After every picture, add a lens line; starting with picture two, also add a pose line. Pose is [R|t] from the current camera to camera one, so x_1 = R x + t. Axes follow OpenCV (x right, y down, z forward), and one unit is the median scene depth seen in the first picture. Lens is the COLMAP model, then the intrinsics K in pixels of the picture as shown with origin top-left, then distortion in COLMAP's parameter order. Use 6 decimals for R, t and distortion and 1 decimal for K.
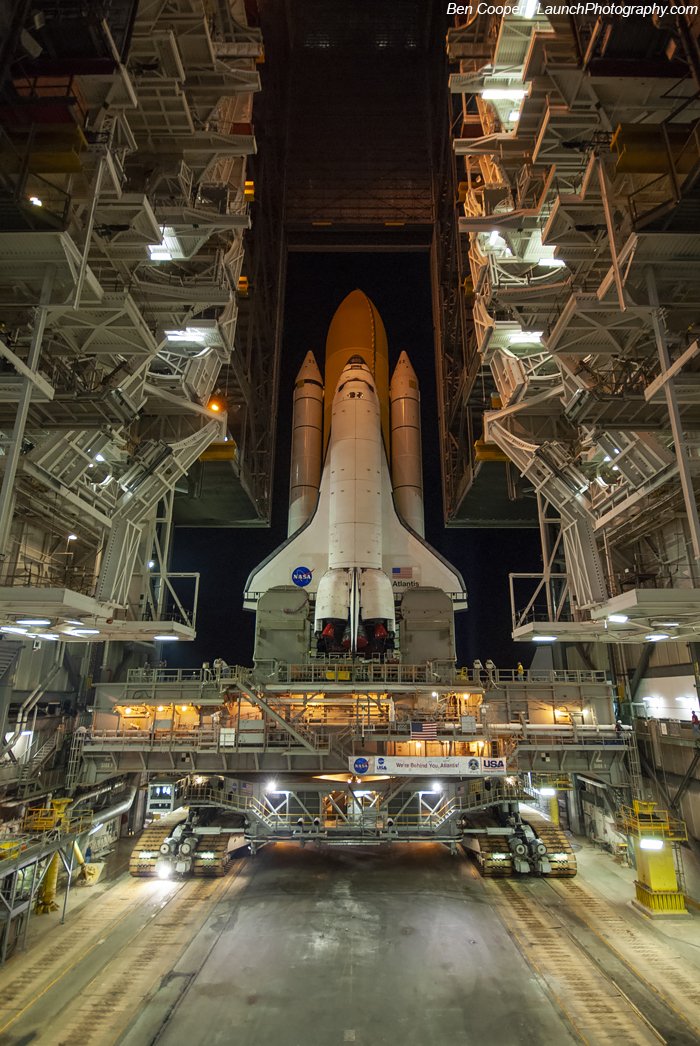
lens RADIAL K [[522.7, 0, 359.7], [0, 522.7, 551.9], [0, 0, 1]] dist [0.000450, -0.000598]
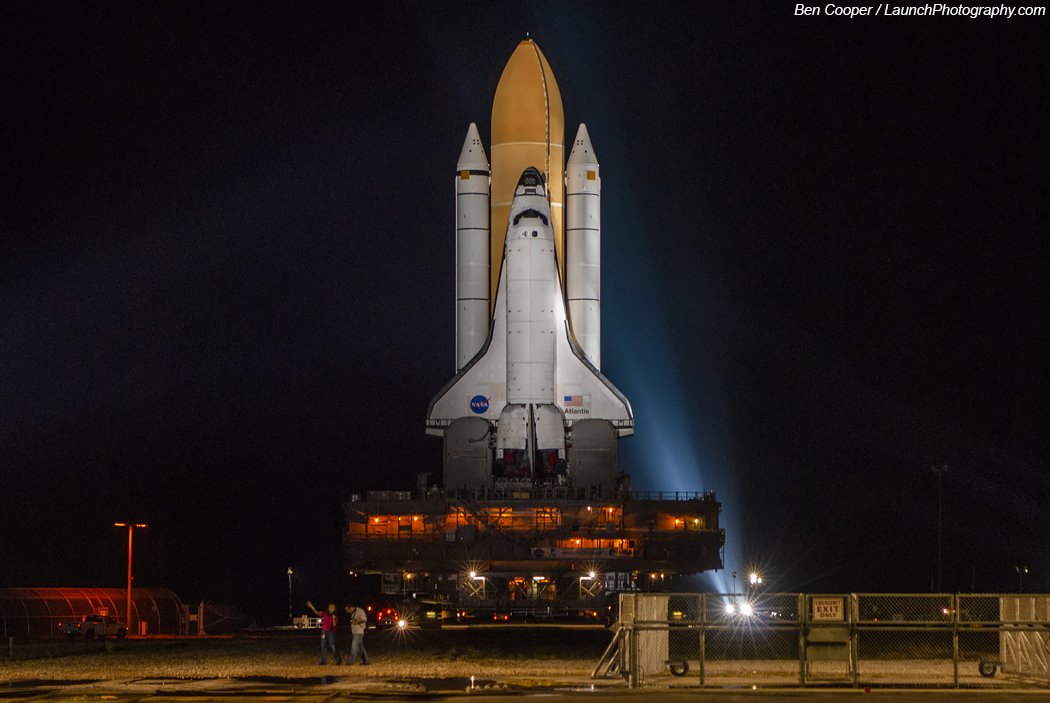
lens RADIAL K [[4726.8, 0, 525.0], [0, 4726.8, 351.5], [0, 0, 1]] dist [0.019341, 4.619157]
pose [[0.999488, -0.001069, 0.031963, -0.356215], [-0.005615, 0.978047, 0.208308, -2.261585], [-0.031484, -0.208381, 0.977541, -9.193904]]
